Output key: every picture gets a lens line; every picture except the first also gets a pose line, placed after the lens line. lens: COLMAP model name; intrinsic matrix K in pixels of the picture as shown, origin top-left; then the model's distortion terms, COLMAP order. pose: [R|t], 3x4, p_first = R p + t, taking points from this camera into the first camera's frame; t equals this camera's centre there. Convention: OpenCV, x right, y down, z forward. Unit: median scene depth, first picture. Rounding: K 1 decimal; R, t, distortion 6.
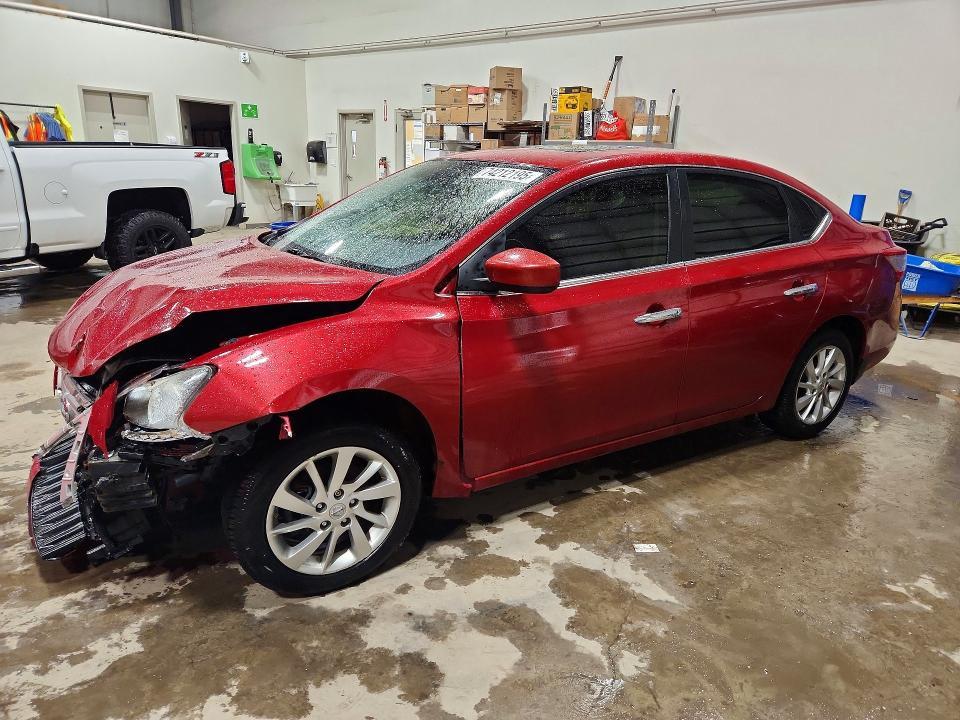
lens RADIAL K [[672.0, 0, 480.0], [0, 672.0, 360.0], [0, 0, 1]] dist [0.070791, -0.059609]
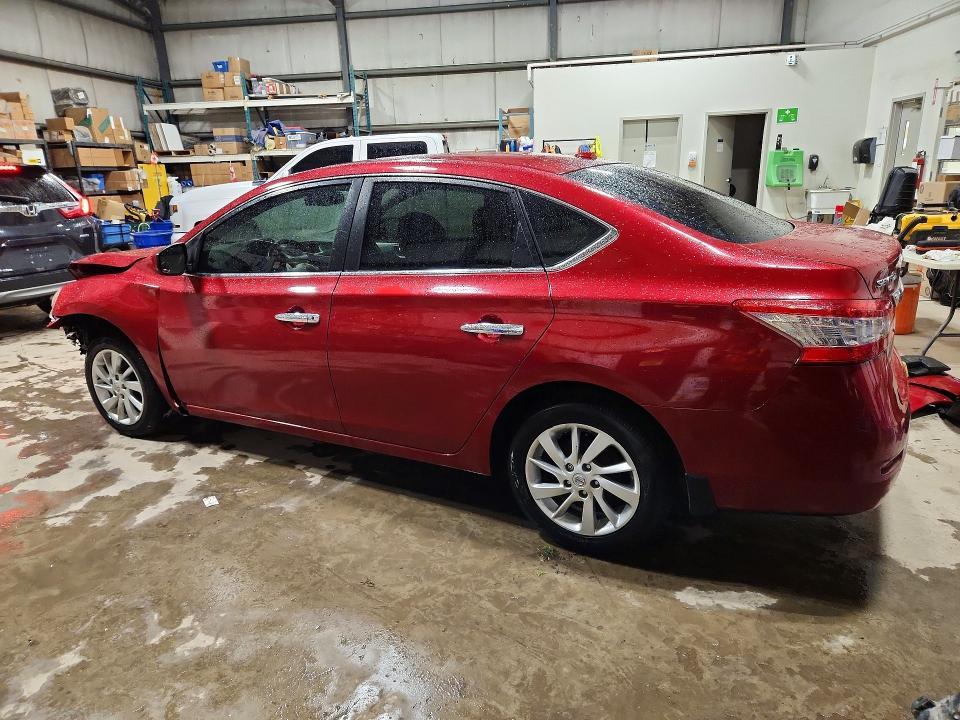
lens RADIAL K [[672.0, 0, 480.0], [0, 672.0, 360.0], [0, 0, 1]] dist [0.070791, -0.059609]
pose [[0.448900, 0.191873, -0.872739, 1.208253], [-0.199921, 0.973482, 0.111190, -0.162606], [0.870931, 0.124566, 0.475356, 0.668234]]
